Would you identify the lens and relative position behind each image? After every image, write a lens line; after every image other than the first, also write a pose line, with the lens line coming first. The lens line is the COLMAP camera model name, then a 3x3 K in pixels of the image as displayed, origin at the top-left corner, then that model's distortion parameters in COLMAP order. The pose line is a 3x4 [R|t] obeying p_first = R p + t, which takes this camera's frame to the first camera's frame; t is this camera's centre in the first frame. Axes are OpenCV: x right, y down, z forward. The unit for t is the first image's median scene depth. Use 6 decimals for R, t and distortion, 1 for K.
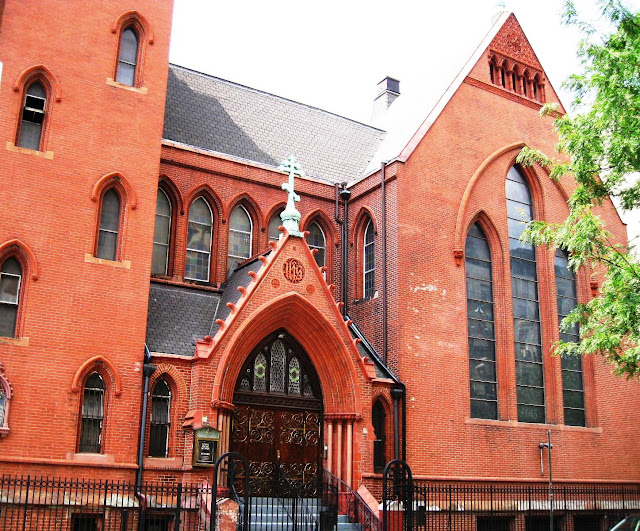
lens RADIAL K [[744.3, 0, 320.0], [0, 744.3, 265.5], [0, 0, 1]] dist [-0.110969, -0.025581]
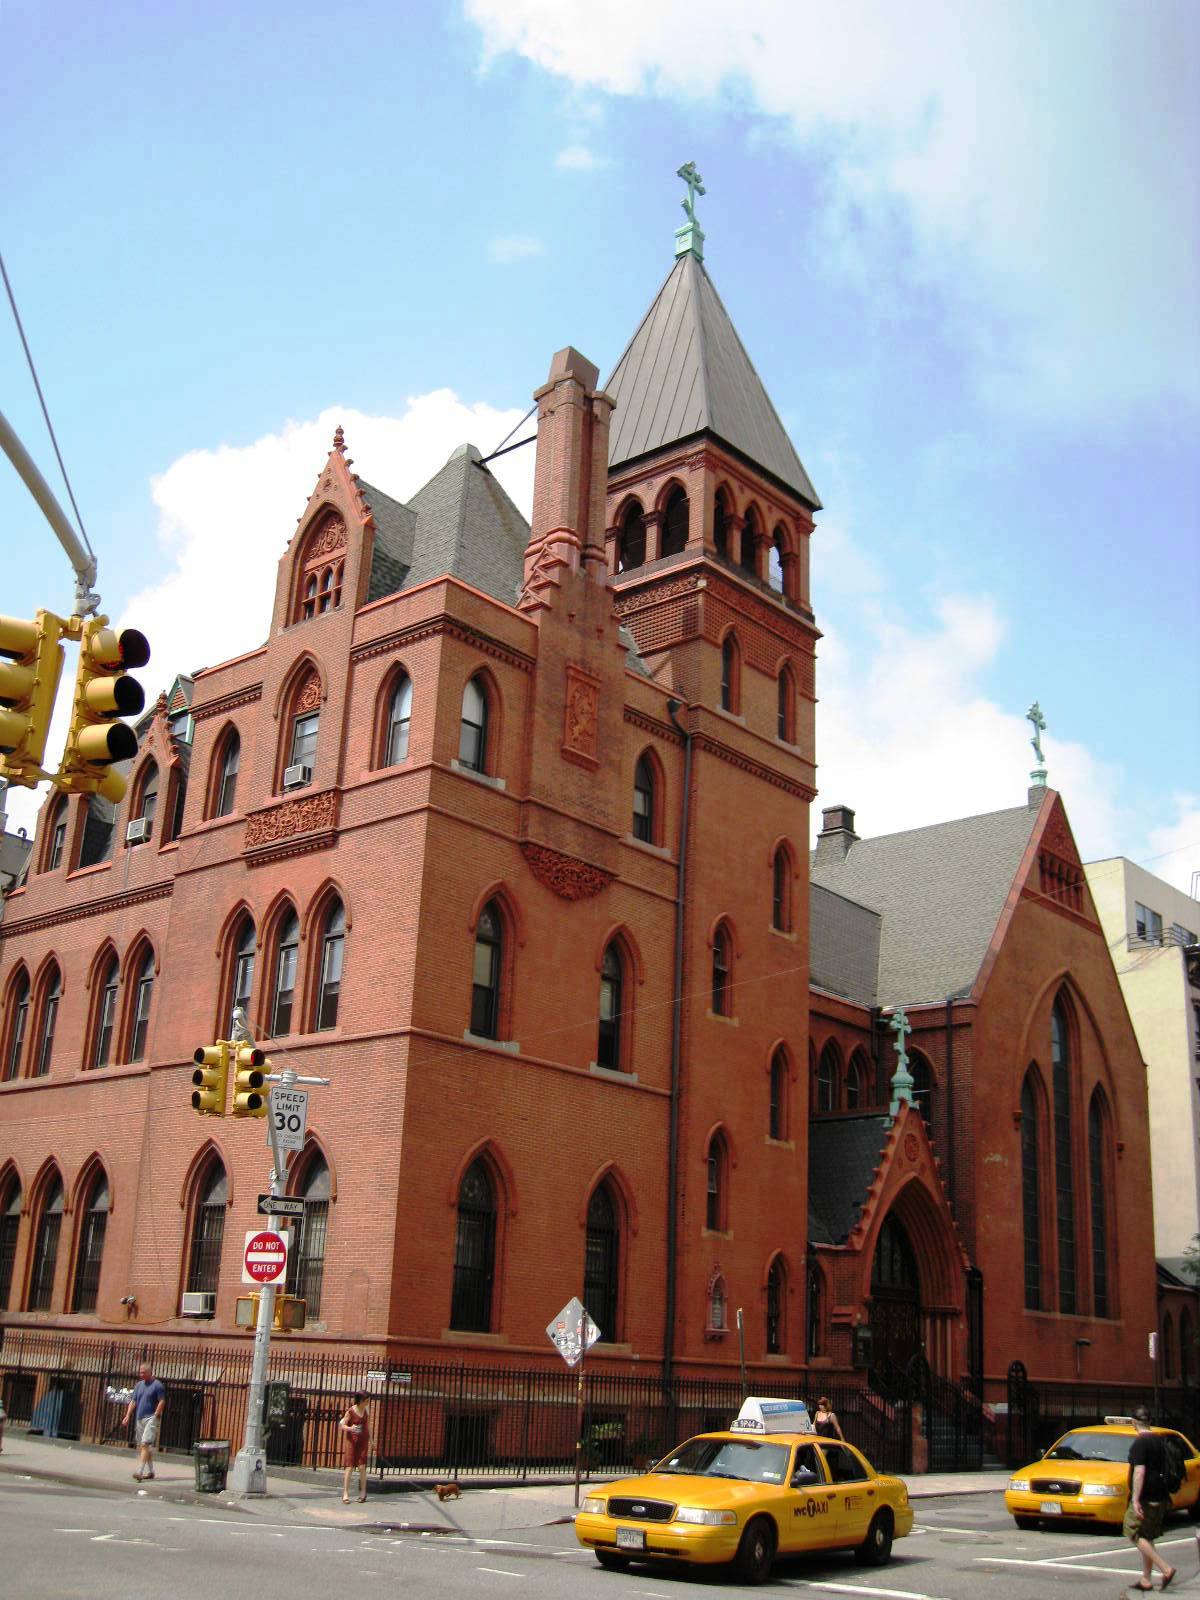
lens RADIAL K [[1680.7, 0, 600.0], [0, 1680.7, 800.0], [0, 0, 1]] dist [-0.110899, 0.014709]
pose [[0.947820, 0.126345, 0.292702, -1.071194], [-0.117859, 0.991940, -0.046526, -0.281415], [-0.296221, 0.009600, 0.955071, -0.849589]]
